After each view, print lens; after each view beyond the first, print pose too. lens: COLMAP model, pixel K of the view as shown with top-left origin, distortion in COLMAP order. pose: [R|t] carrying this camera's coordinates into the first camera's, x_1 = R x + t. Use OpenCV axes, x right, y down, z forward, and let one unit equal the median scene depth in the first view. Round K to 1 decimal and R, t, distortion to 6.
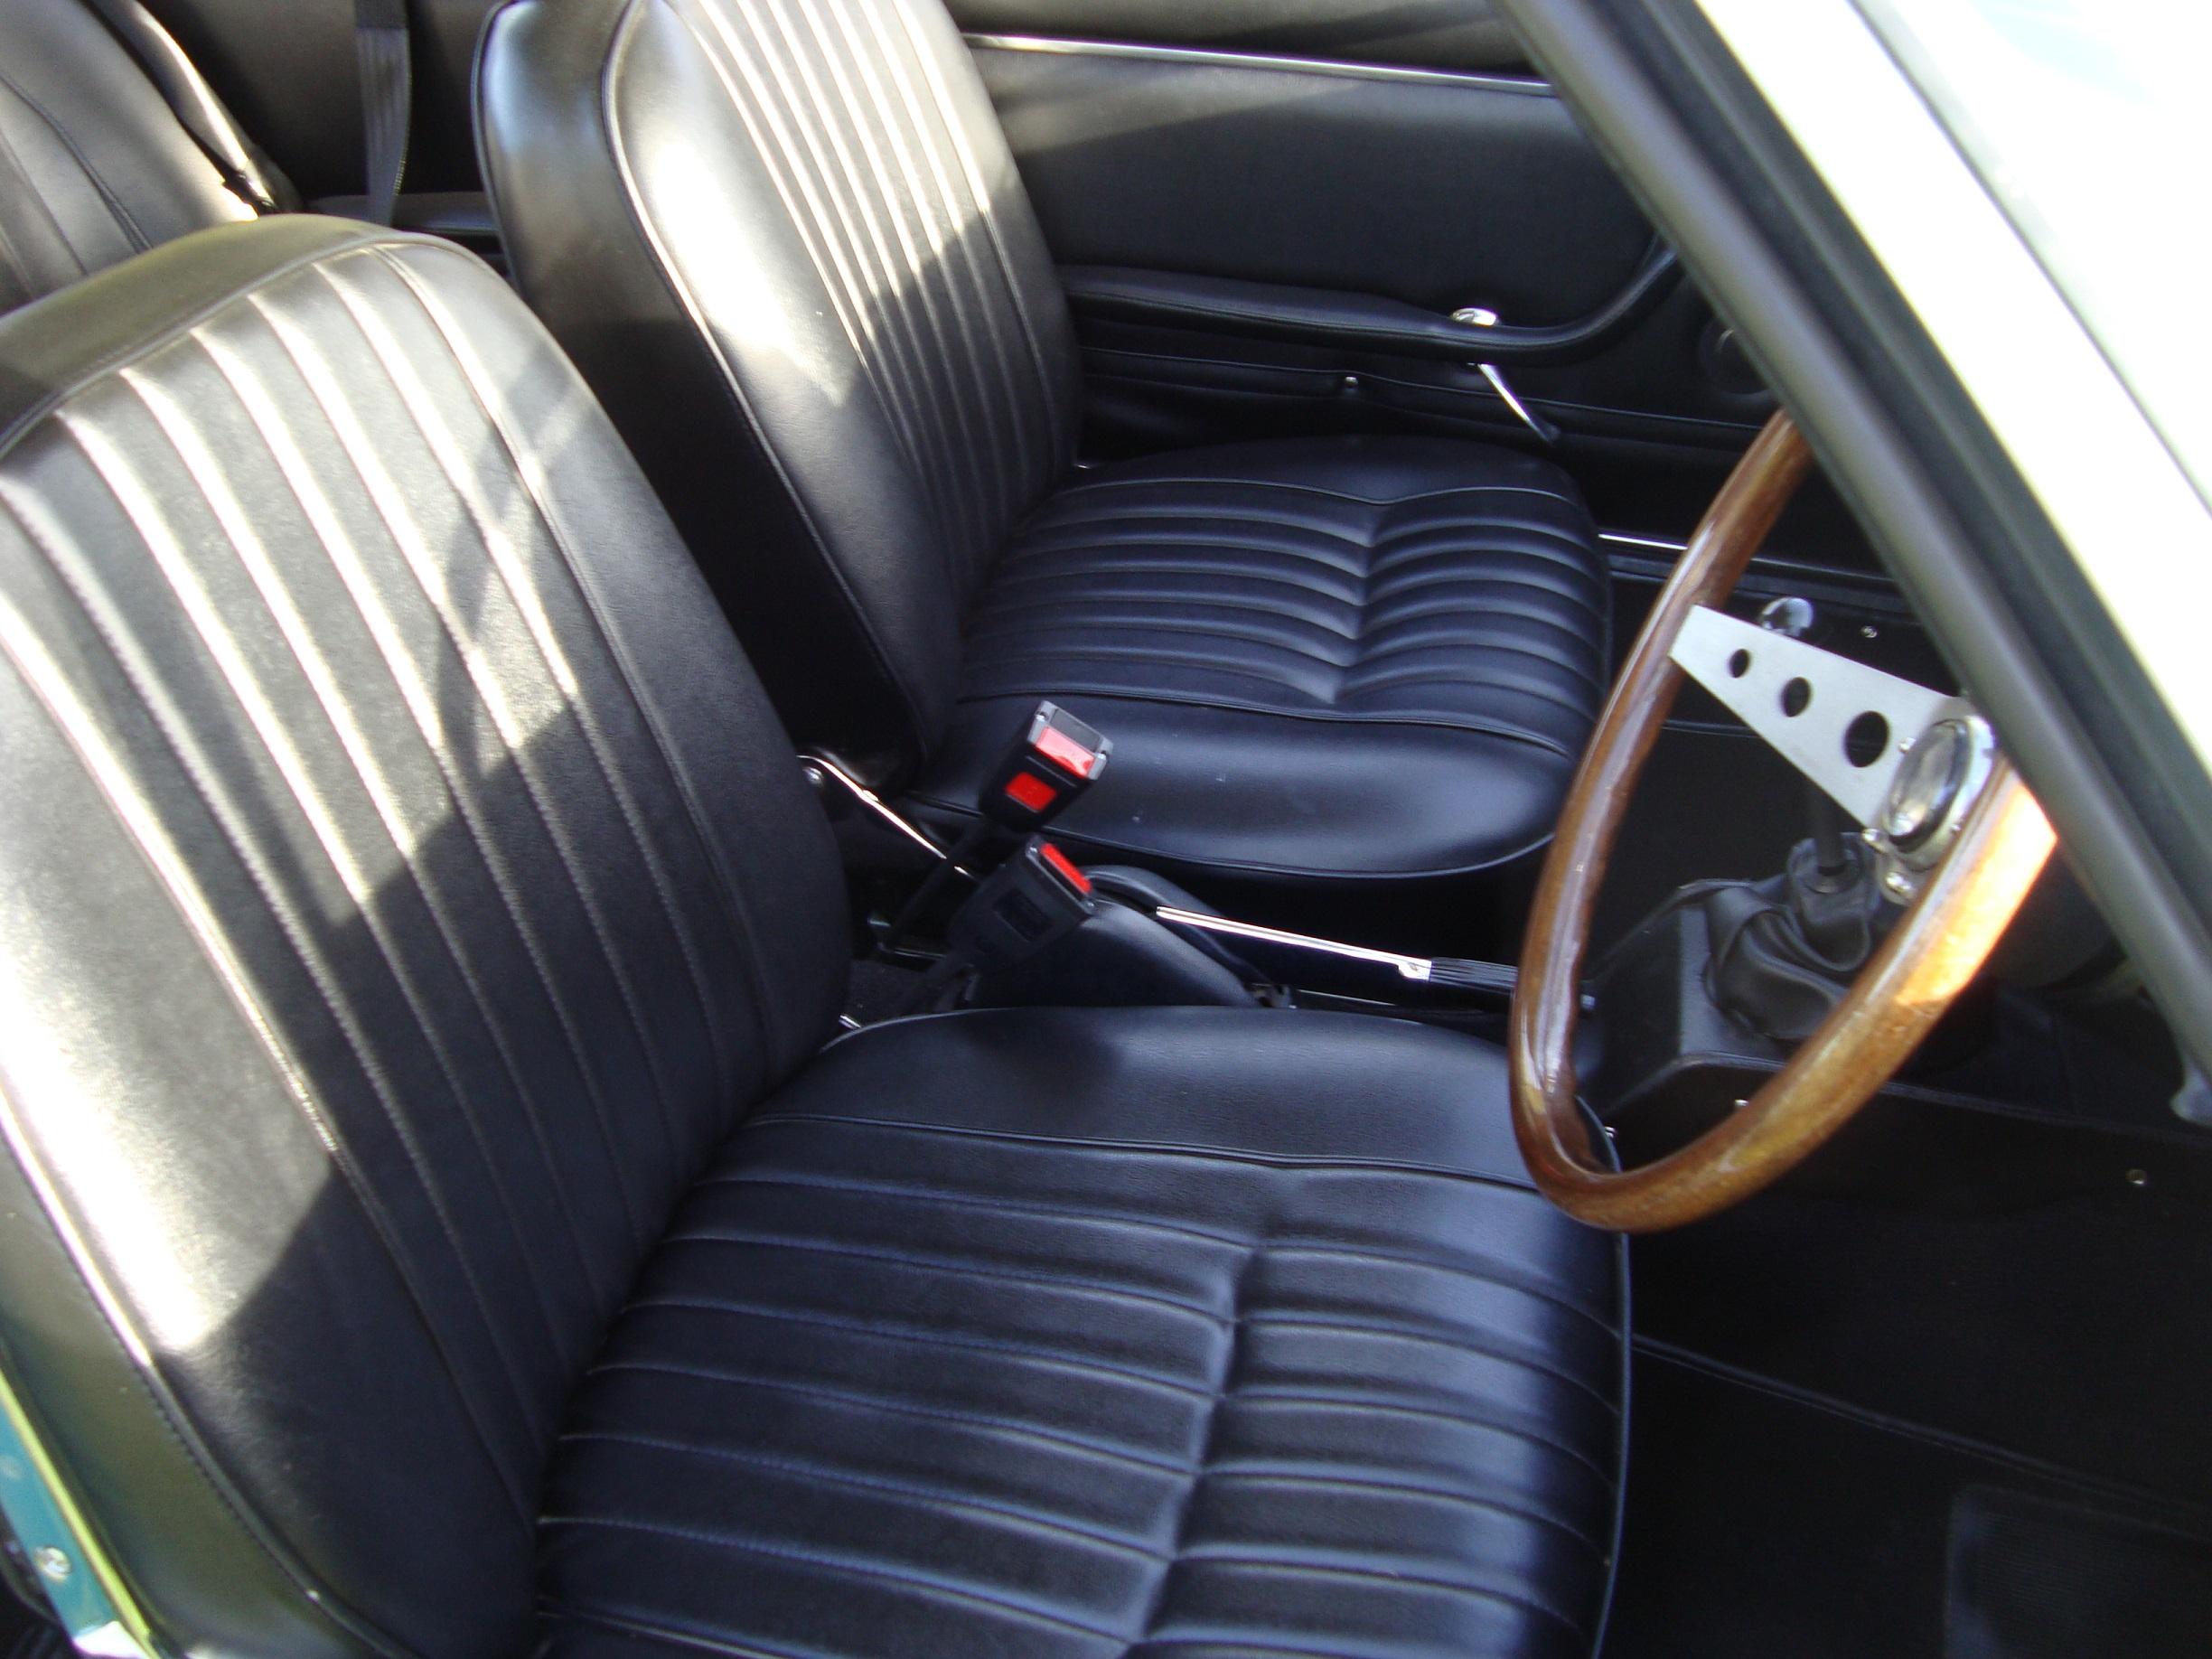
lens RADIAL K [[2150.5, 0, 1088.2], [0, 2150.5, 820.3], [0, 0, 1]] dist [-0.218735, 0.241241]
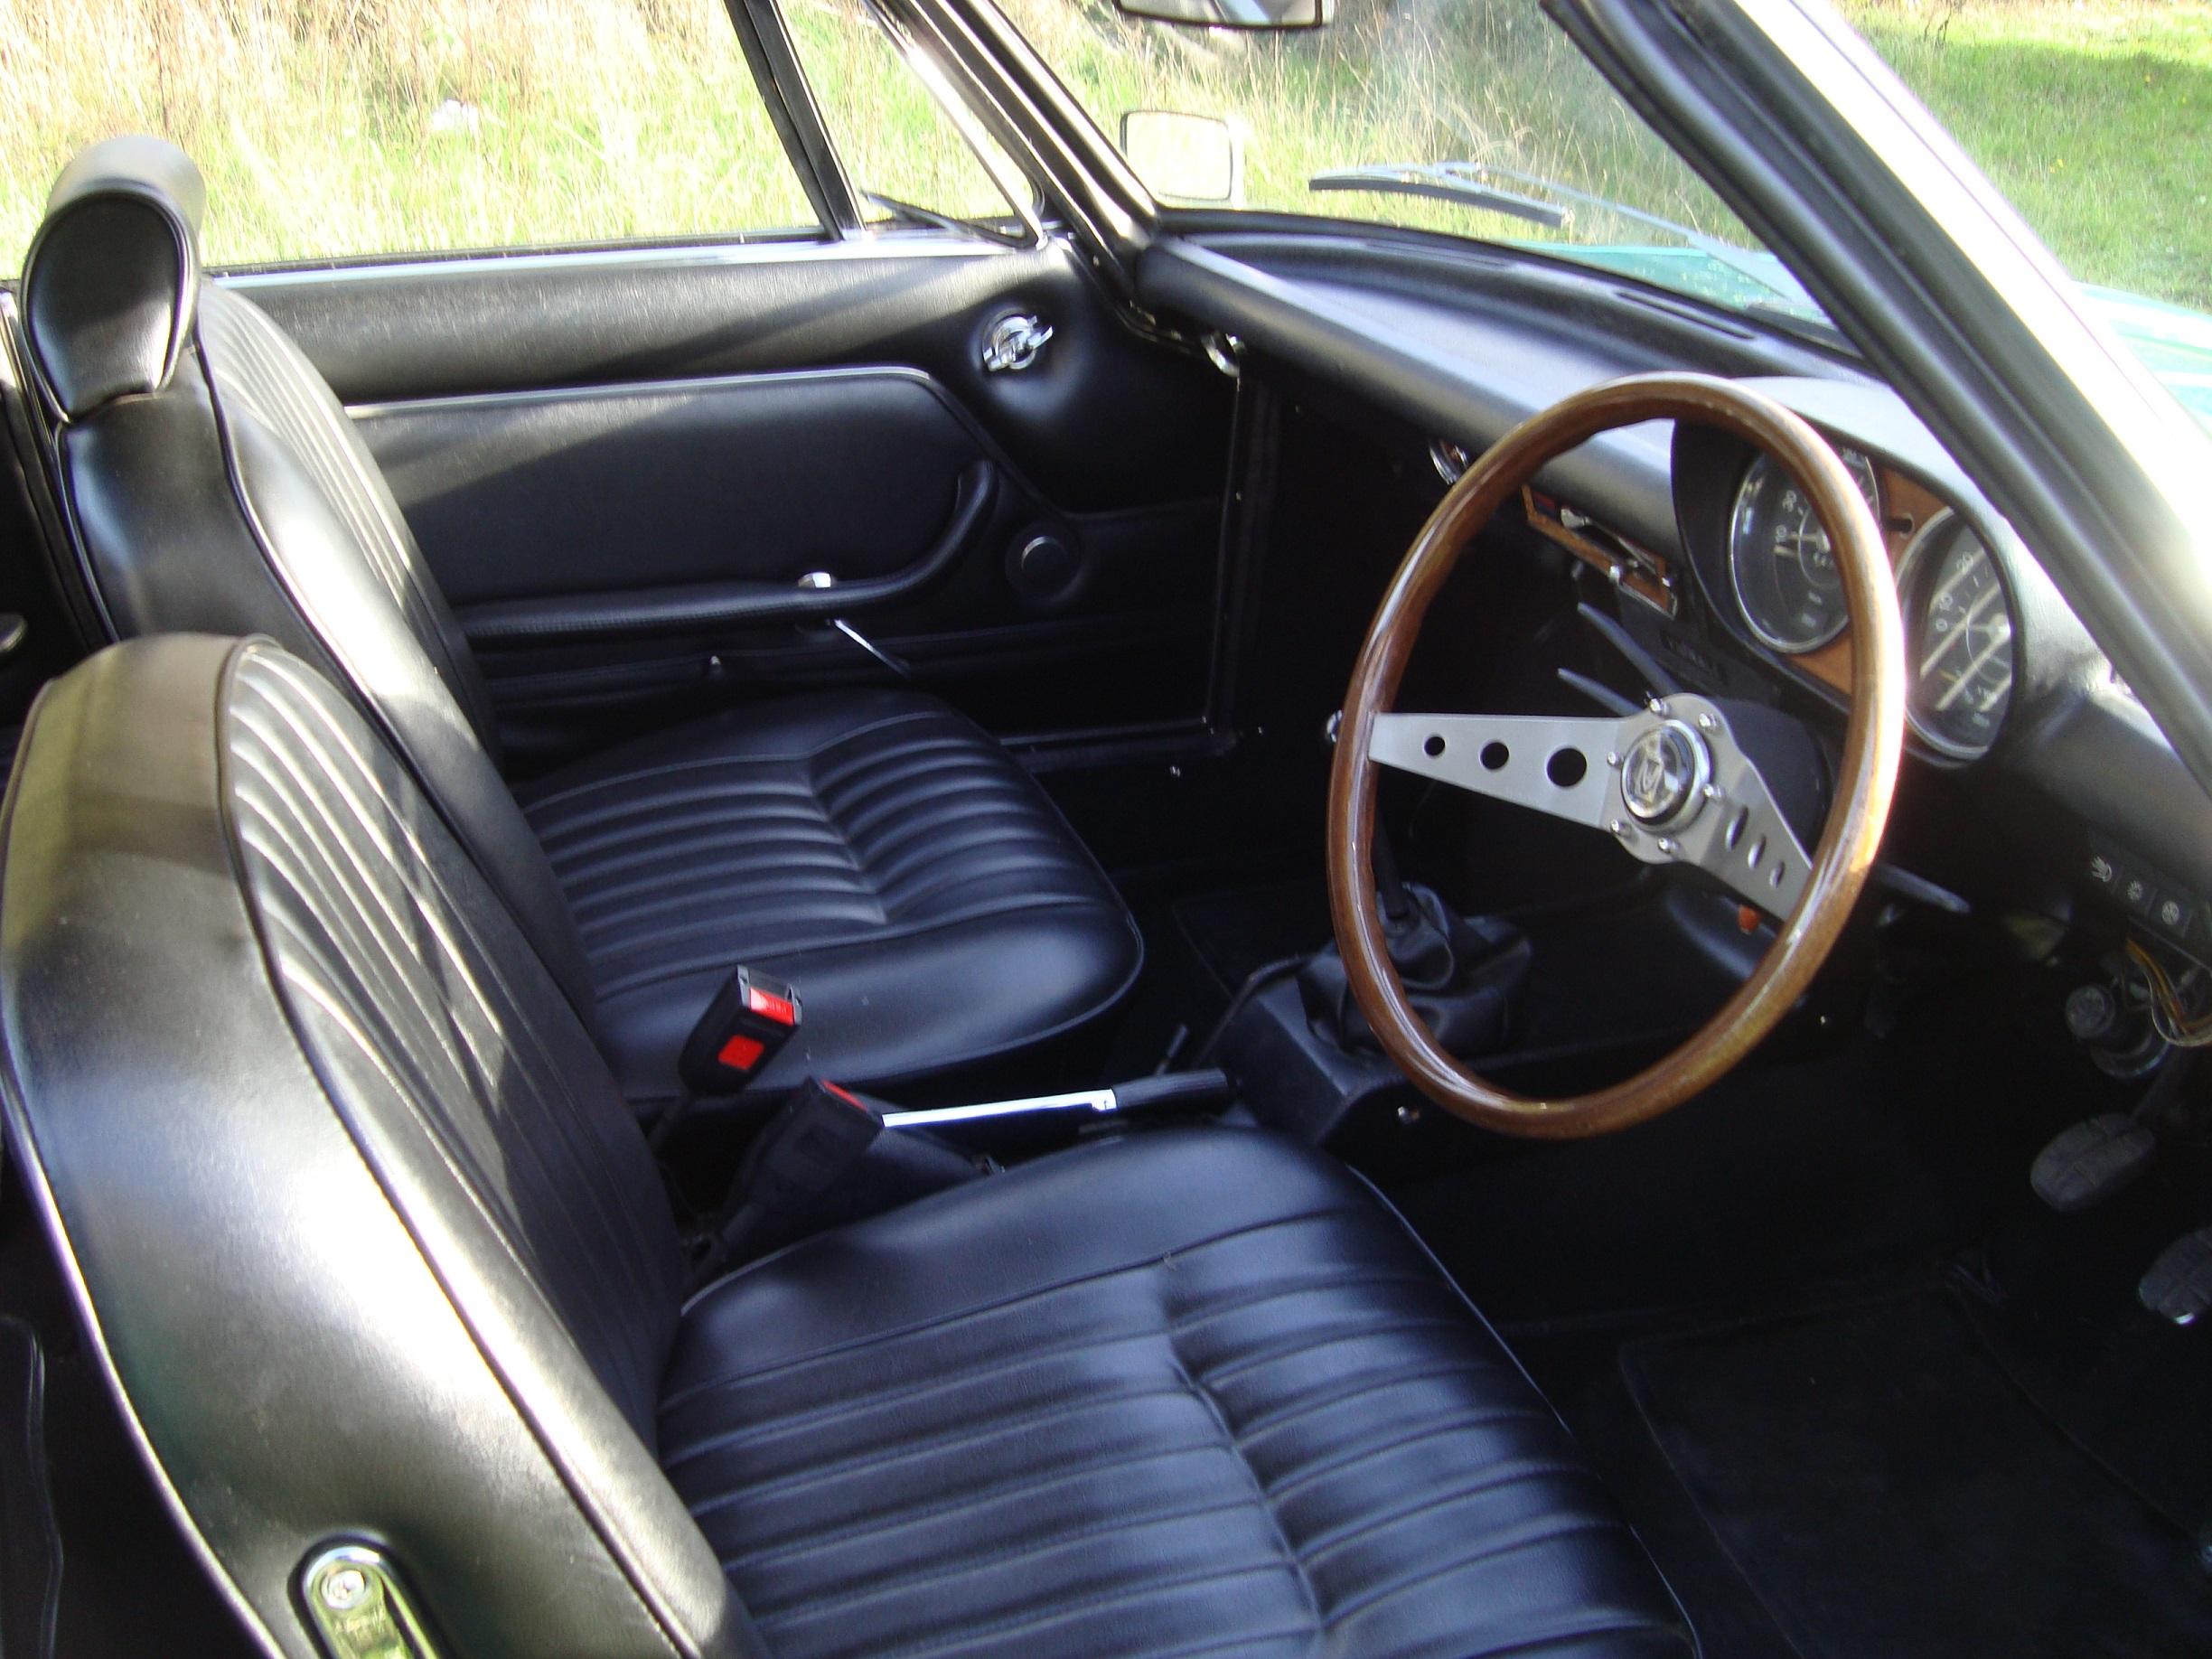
lens RADIAL K [[2150.5, 0, 1088.2], [0, 2150.5, 820.3], [0, 0, 1]] dist [-0.218735, 0.241241]
pose [[0.843695, -0.231218, 0.484476, -0.495729], [0.294251, 0.954020, -0.057116, -0.015606], [-0.448994, 0.190746, 0.872938, -0.065471]]
